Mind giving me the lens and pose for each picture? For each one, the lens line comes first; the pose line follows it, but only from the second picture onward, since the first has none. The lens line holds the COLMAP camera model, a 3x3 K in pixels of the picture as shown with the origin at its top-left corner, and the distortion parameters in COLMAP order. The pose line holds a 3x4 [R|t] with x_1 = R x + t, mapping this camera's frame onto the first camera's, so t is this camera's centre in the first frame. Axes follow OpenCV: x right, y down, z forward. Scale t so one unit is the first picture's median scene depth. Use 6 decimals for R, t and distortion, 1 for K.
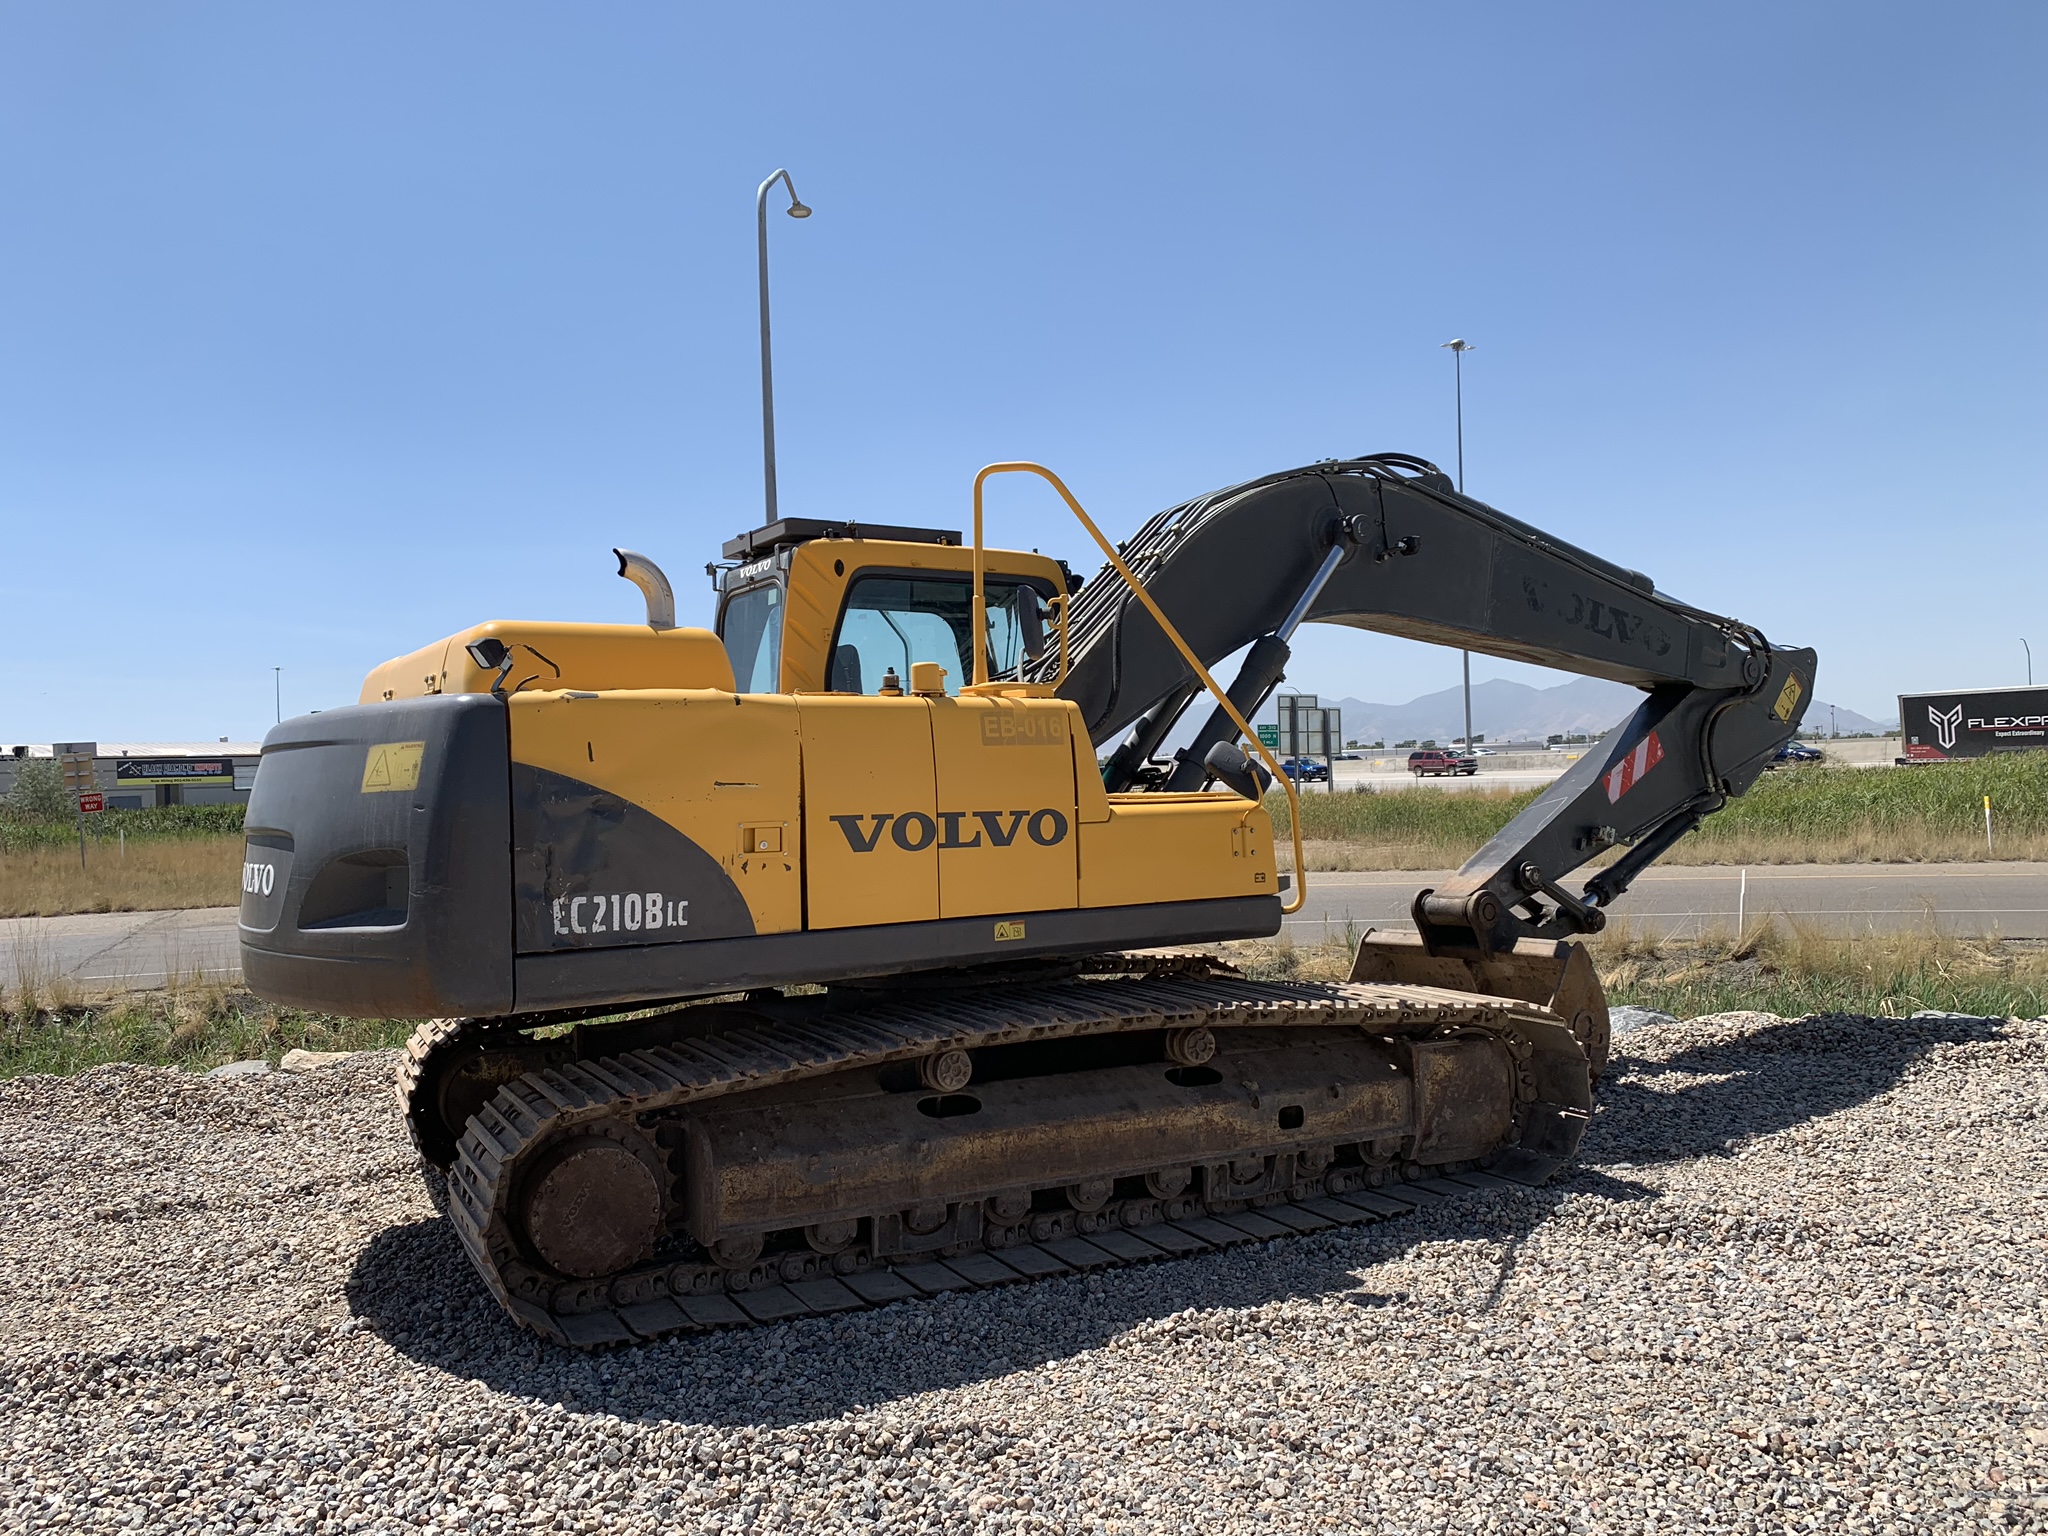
lens RADIAL K [[1559.3, 0, 1026.3], [0, 1559.3, 771.2], [0, 0, 1]] dist [0.001138, -0.010021]
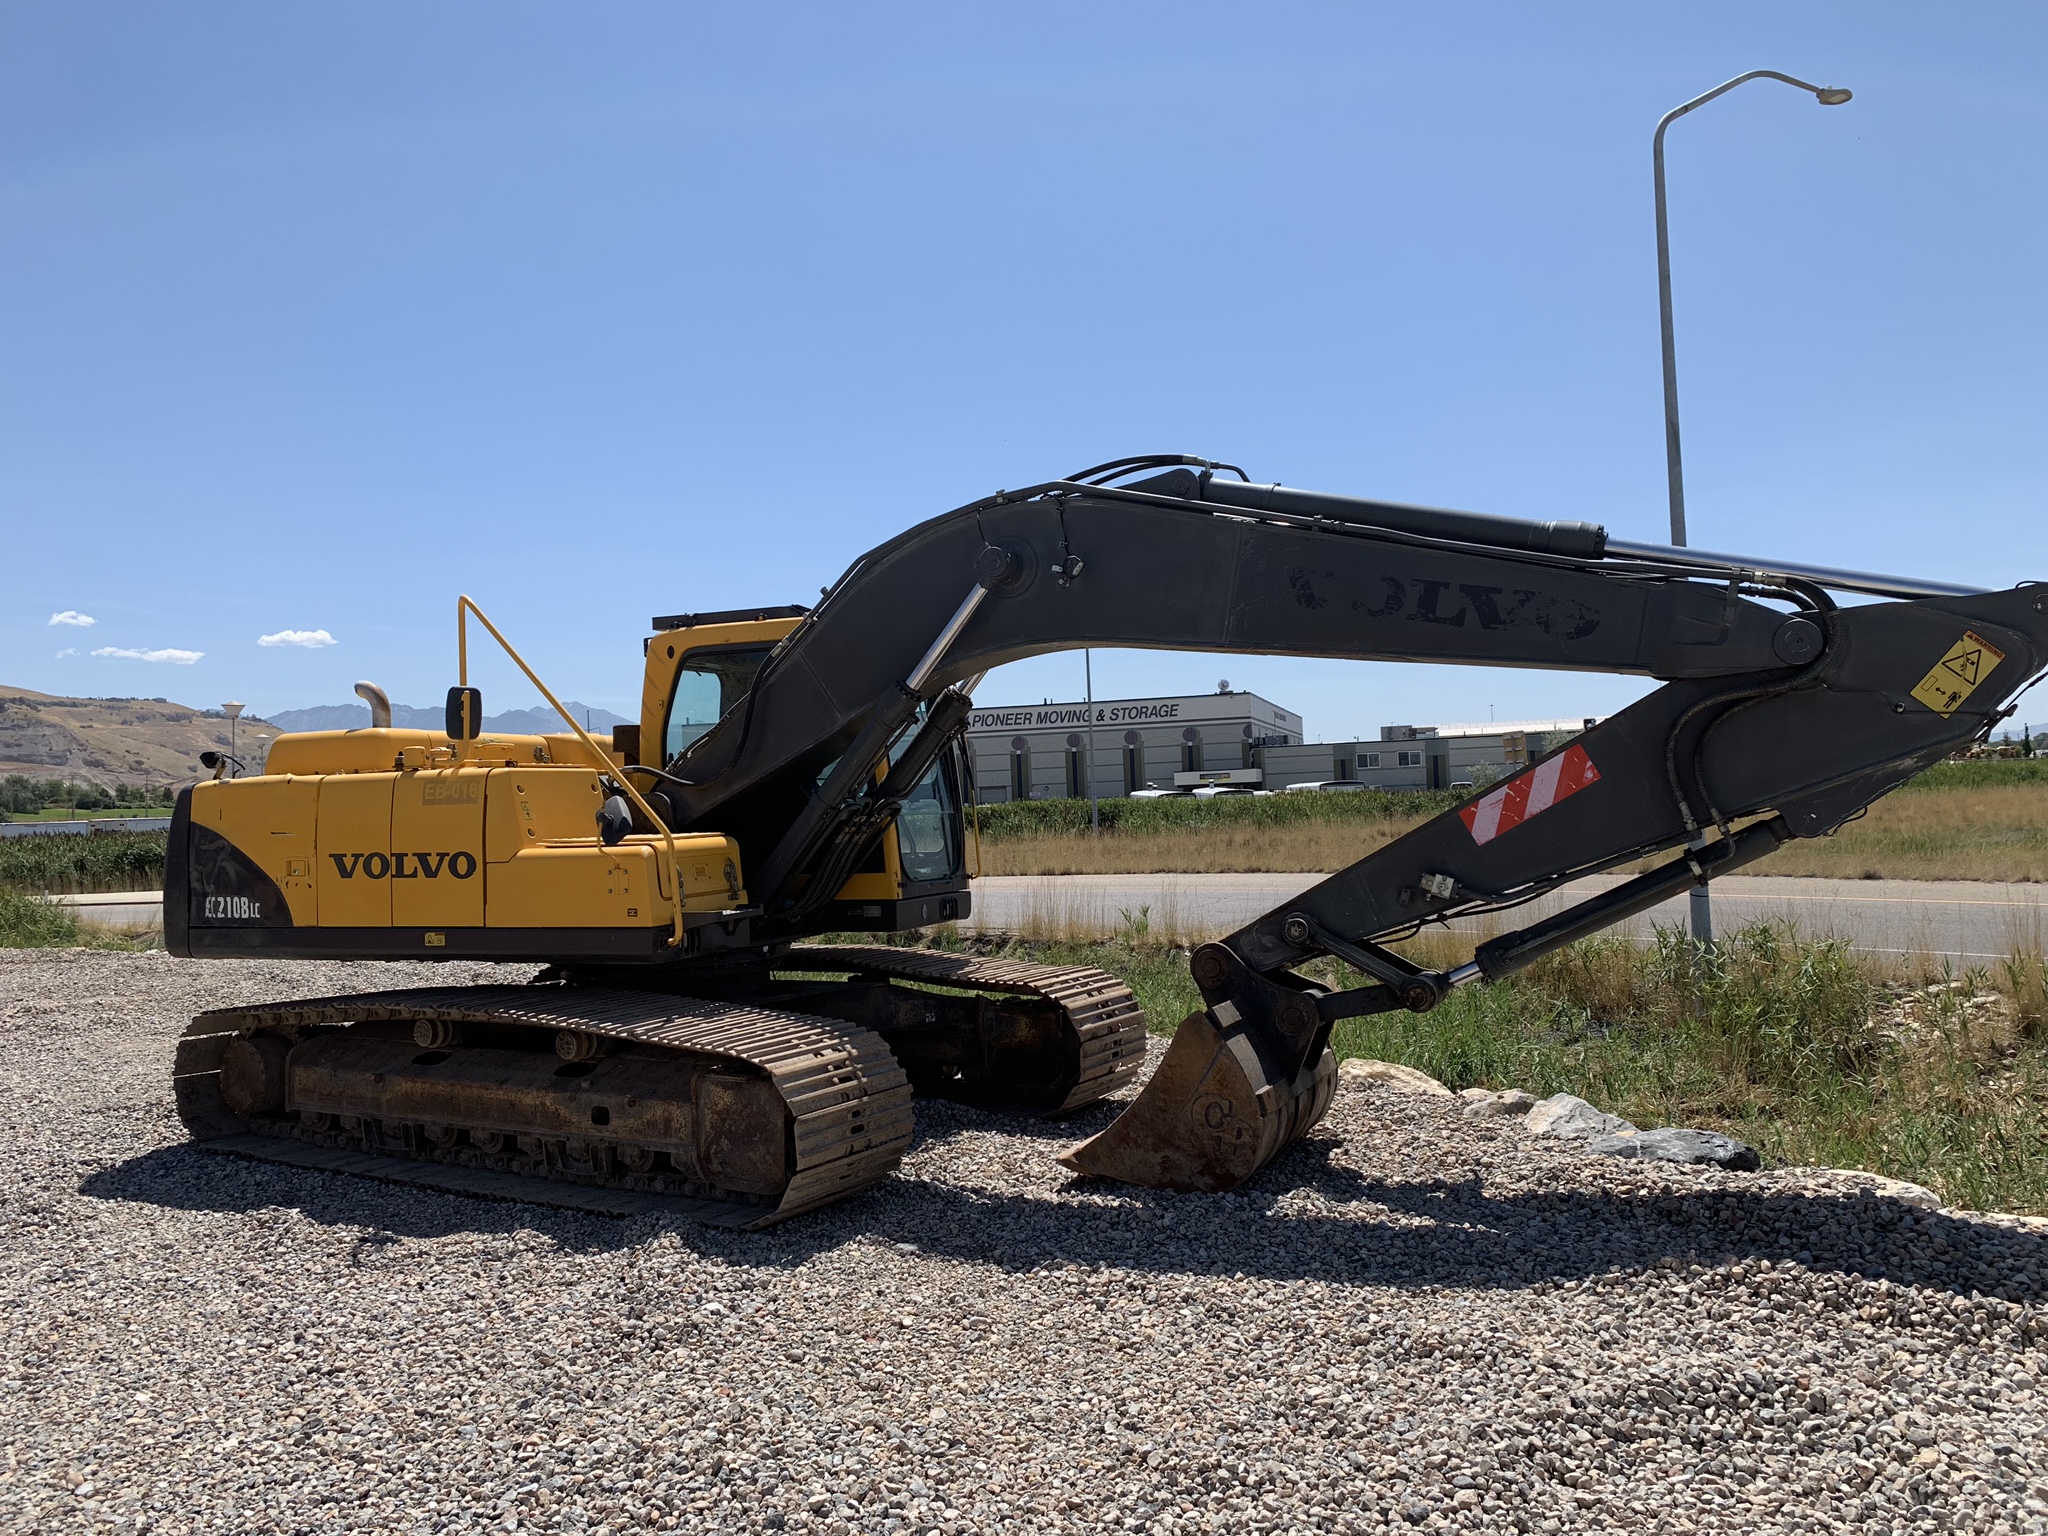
lens RADIAL K [[1559.3, 0, 1027.5], [0, 1559.3, 771.2], [0, 0, 1]] dist [0.001138, -0.010021]
pose [[0.568692, -0.007243, -0.822519, 1.324760], [0.028019, 0.999552, 0.010571, -0.043485], [0.822073, -0.029057, 0.568640, 0.594172]]
